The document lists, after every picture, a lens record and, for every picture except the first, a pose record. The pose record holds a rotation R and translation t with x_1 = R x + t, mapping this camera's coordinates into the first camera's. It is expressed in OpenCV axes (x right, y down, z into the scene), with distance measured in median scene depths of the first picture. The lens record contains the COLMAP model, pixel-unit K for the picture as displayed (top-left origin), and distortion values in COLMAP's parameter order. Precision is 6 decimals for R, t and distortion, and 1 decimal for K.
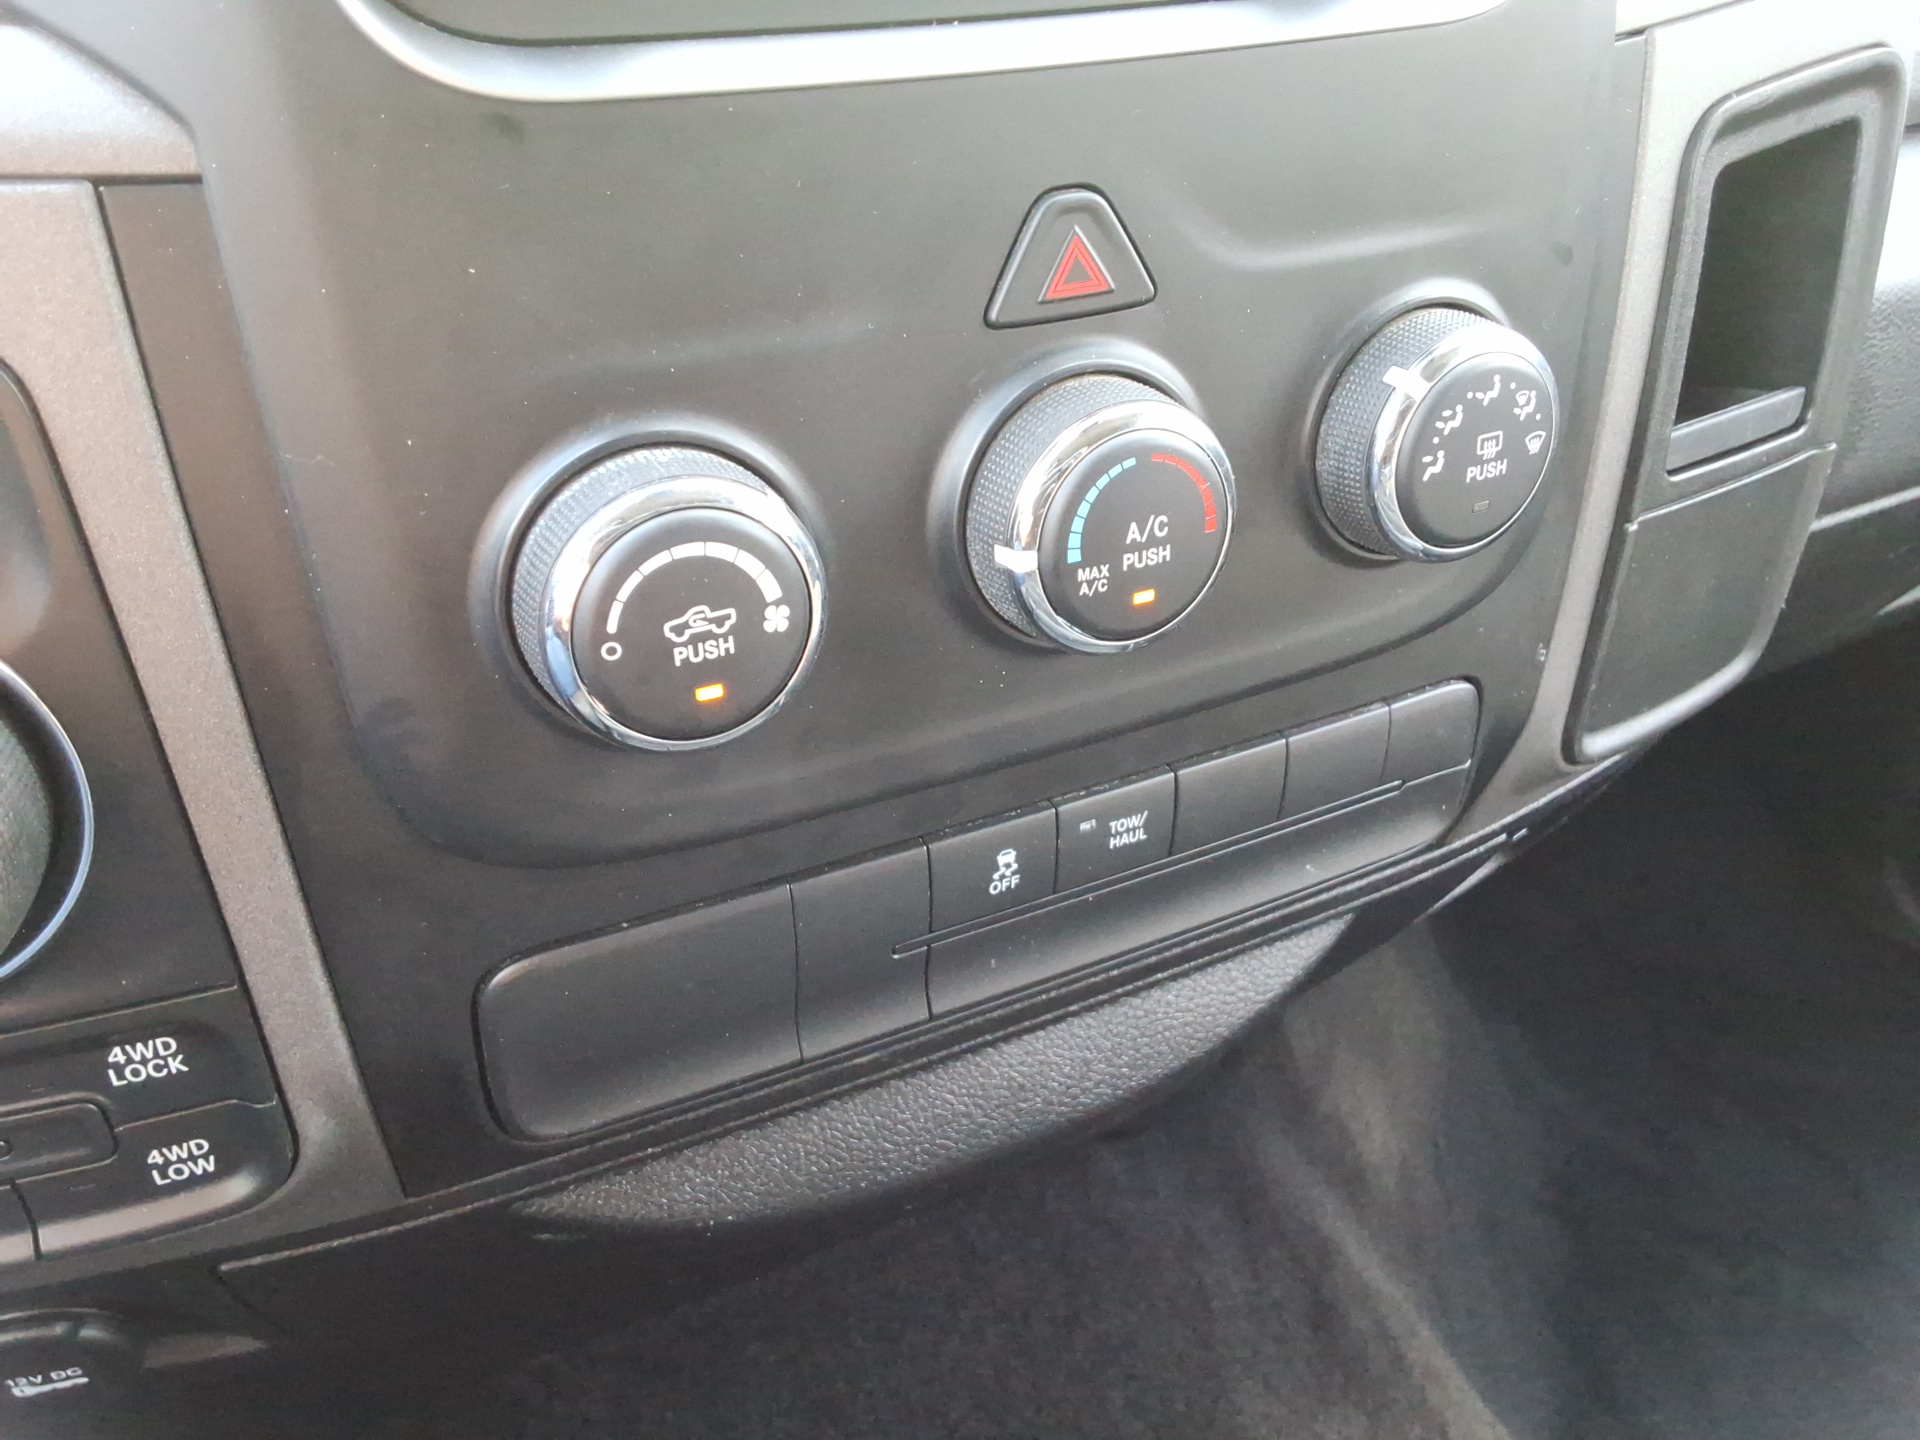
lens RADIAL K [[1536.7, 0, 958.2], [0, 1536.7, 686.4], [0, 0, 1]] dist [0.142667, -0.241516]
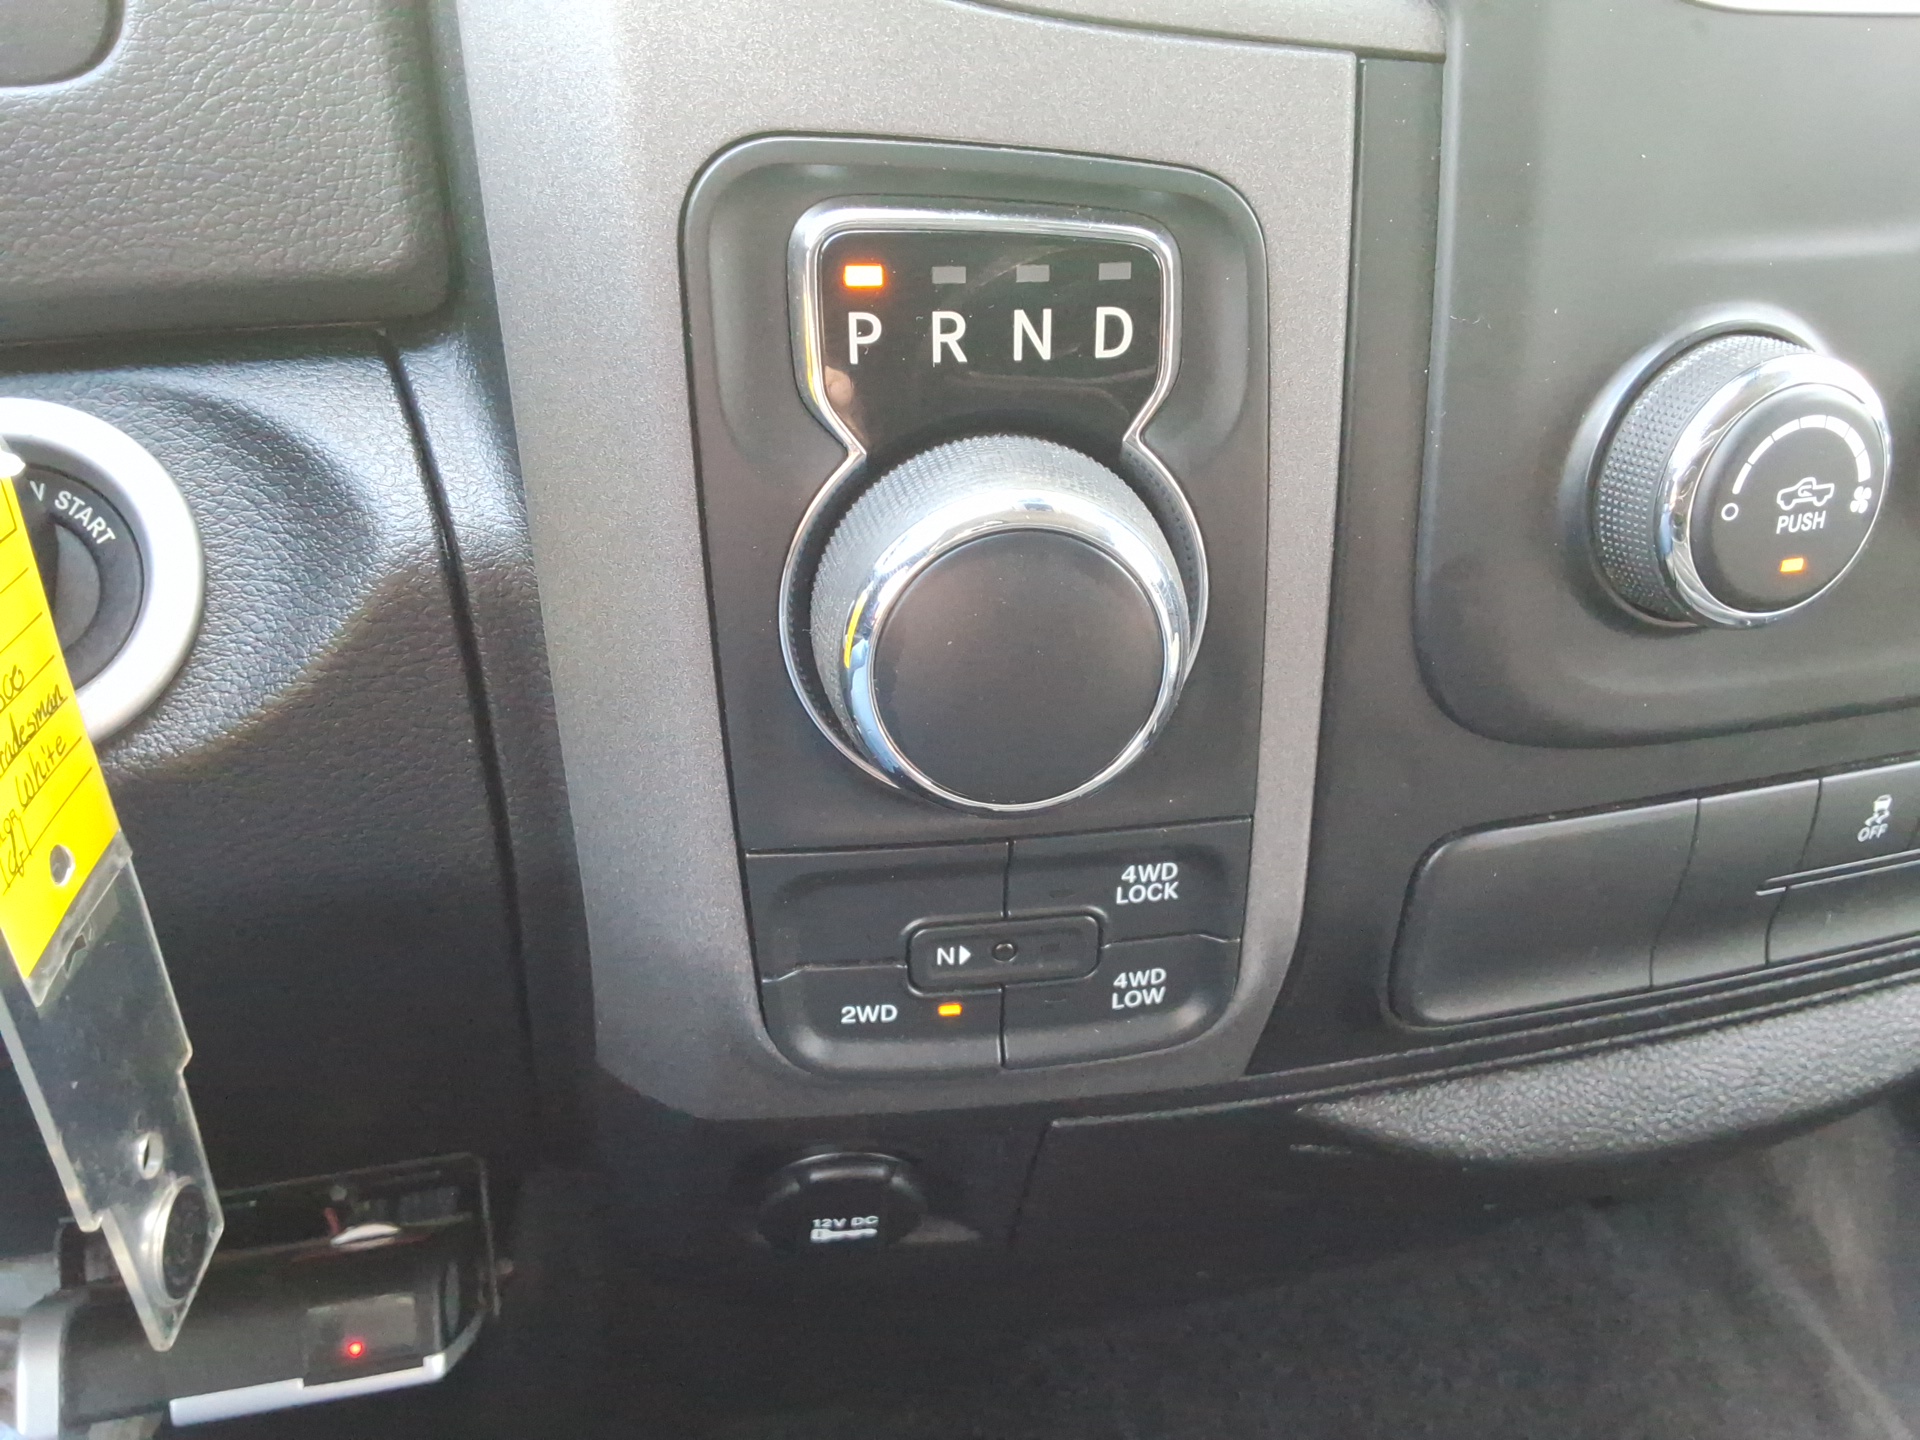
lens RADIAL K [[1568.6, 0, 939.2], [0, 1568.6, 698.6], [0, 0, 1]] dist [0.090018, -0.169878]
pose [[0.987290, 0.078894, -0.137963, -0.476977], [-0.087029, 0.994744, -0.053950, 0.167014], [0.132981, 0.065271, 0.988967, -0.105454]]
